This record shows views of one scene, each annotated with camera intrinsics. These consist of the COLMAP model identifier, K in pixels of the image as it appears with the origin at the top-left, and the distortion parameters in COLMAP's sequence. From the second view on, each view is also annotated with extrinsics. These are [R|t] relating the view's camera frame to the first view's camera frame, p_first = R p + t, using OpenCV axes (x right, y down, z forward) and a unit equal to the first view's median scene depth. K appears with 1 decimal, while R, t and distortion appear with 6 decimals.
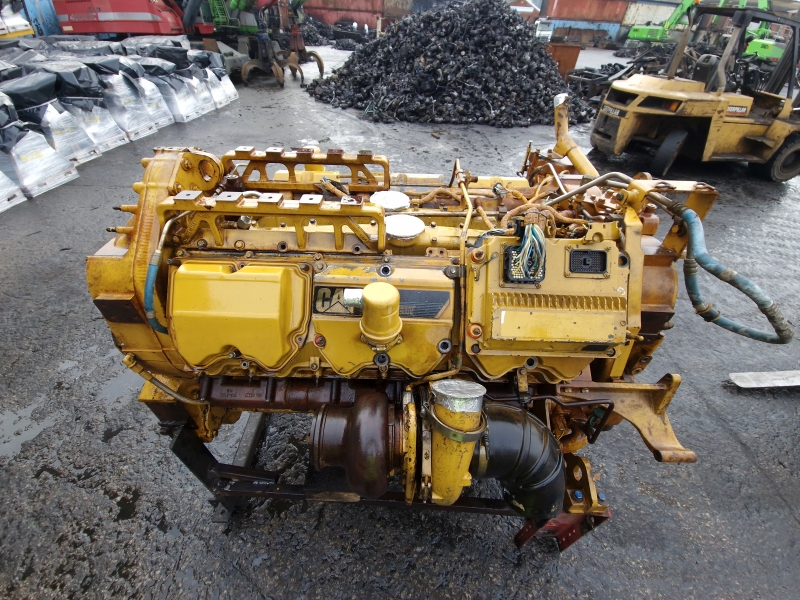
lens RADIAL K [[332.6, 0, 397.6], [0, 332.6, 299.0], [0, 0, 1]] dist [-0.000299, -0.001691]
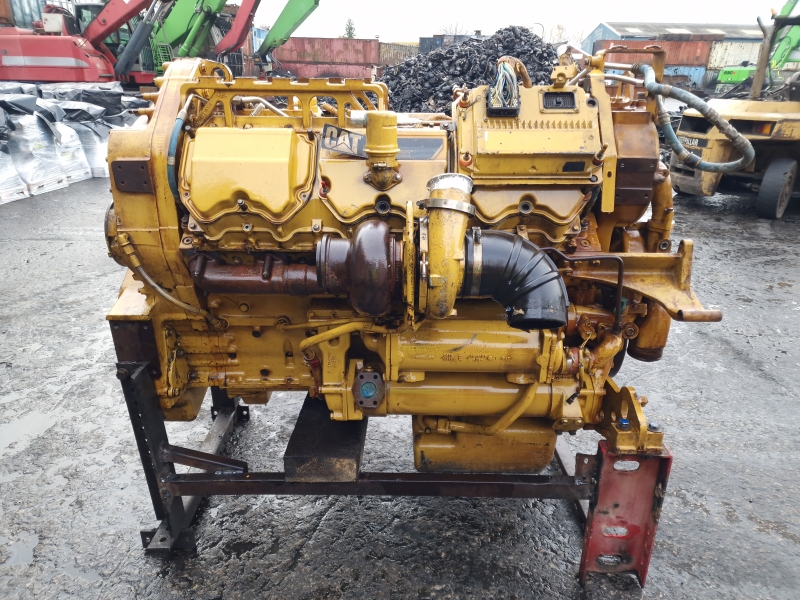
lens RADIAL K [[545.7, 0, 403.4], [0, 545.7, 300.4], [0, 0, 1]] dist [0.066264, -0.055926]
pose [[0.999709, -0.024042, -0.002040, 0.001870], [0.022251, 0.951331, -0.307367, 0.132865], [0.009330, 0.307232, 0.951589, -0.073521]]
